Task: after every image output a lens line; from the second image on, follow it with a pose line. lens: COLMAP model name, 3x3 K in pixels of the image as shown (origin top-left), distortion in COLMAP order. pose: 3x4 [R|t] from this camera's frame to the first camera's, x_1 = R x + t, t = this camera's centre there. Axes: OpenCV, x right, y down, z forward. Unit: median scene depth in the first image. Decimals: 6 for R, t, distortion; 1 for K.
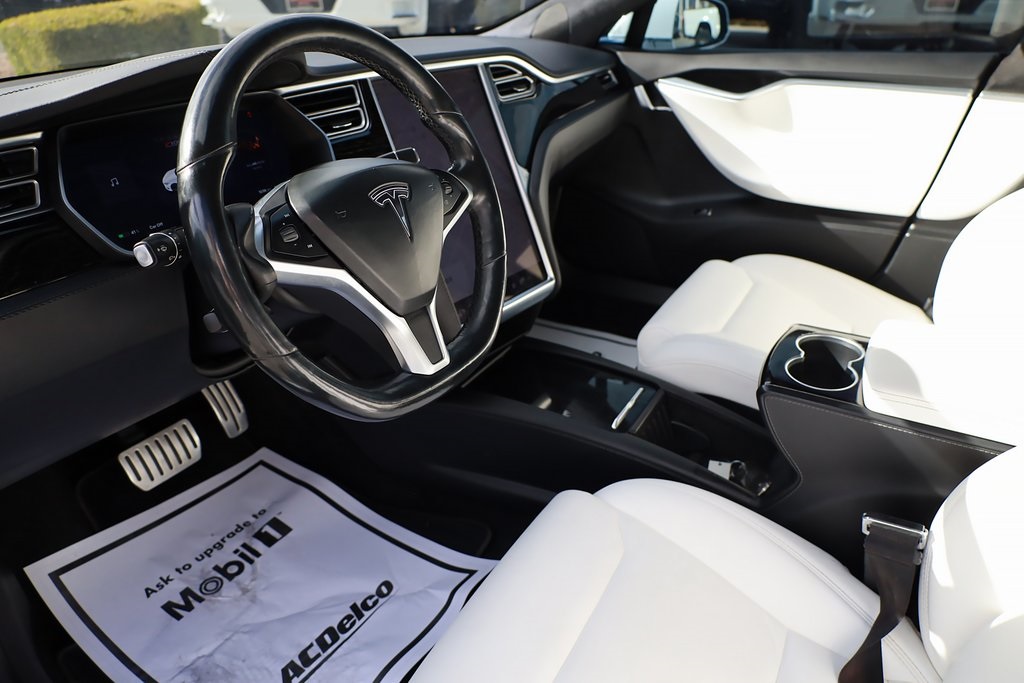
lens RADIAL K [[700.7, 0, 511.7], [0, 700.7, 343.0], [0, 0, 1]] dist [-0.013199, -0.000207]
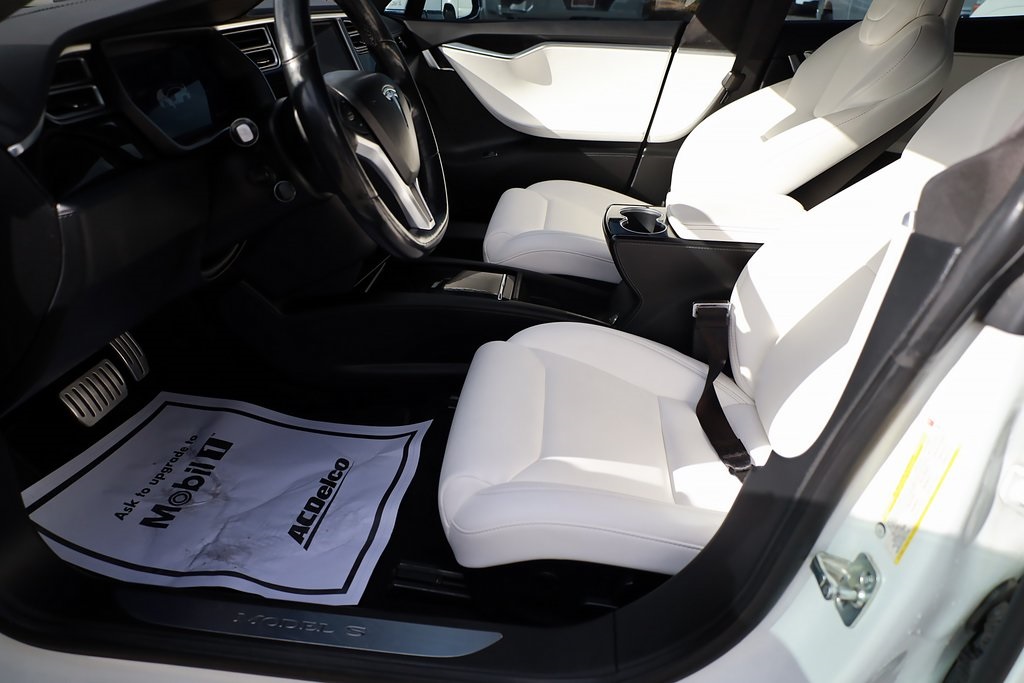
lens RADIAL K [[700.7, 0, 513.3], [0, 700.7, 339.1], [0, 0, 1]] dist [-0.013199, -0.000207]
pose [[0.904837, -0.159267, 0.394846, -0.336577], [0.159707, 0.986646, 0.031991, 0.147857], [-0.394668, 0.034112, 0.918190, -0.184048]]
